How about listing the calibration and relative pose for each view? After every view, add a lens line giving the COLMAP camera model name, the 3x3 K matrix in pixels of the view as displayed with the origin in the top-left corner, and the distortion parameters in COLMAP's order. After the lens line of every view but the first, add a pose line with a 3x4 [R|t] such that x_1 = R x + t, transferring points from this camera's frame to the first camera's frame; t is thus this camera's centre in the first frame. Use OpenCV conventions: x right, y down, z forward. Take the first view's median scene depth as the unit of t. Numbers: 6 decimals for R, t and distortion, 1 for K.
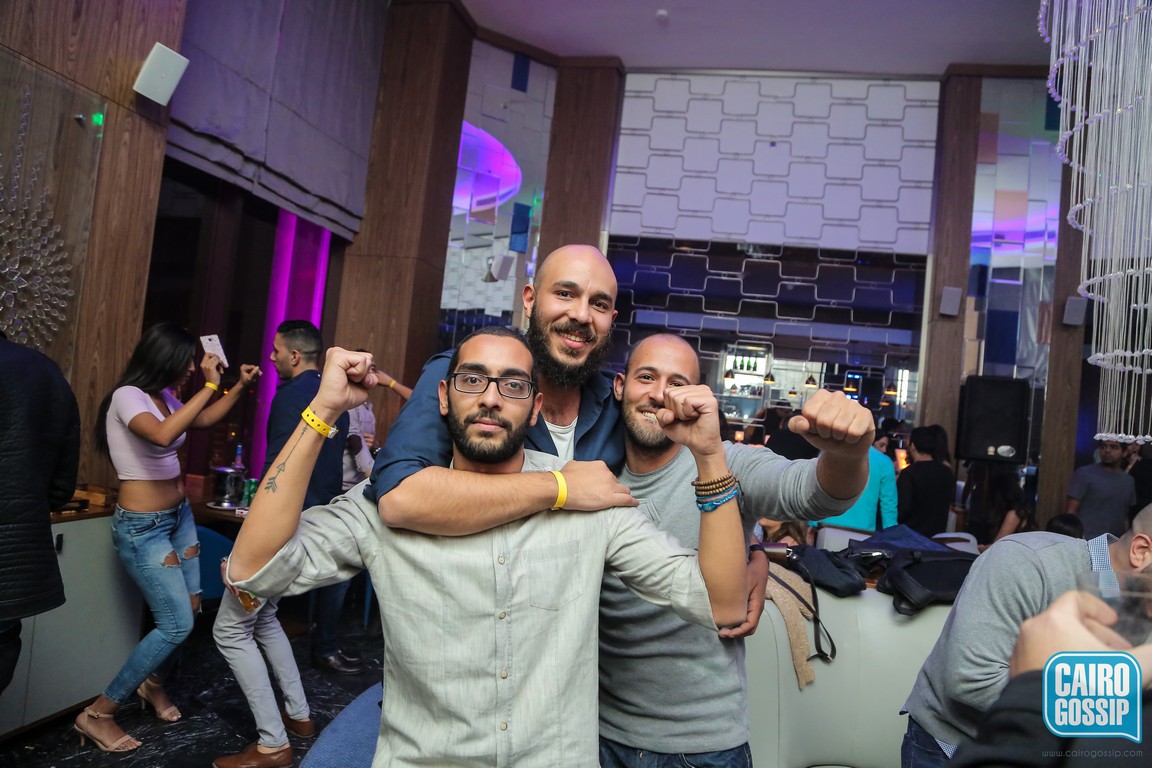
lens RADIAL K [[806.0, 0, 576.0], [0, 806.0, 384.0], [0, 0, 1]] dist [-0.119055, 0.086778]
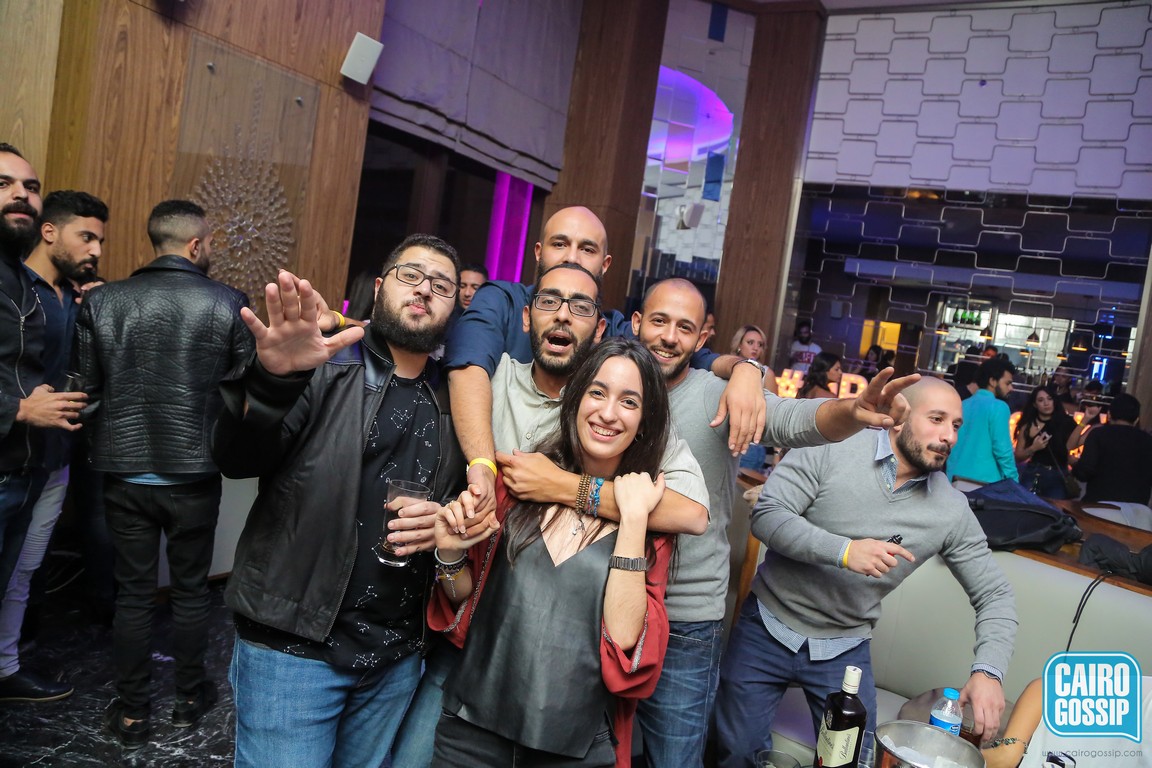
lens RADIAL K [[806.0, 0, 576.0], [0, 806.0, 384.0], [0, 0, 1]] dist [-0.119055, 0.086778]
pose [[0.953683, 0.053717, -0.295979, 0.092360], [-0.033736, 0.996819, 0.072210, 0.003413], [0.298916, -0.058880, 0.952461, -0.049957]]
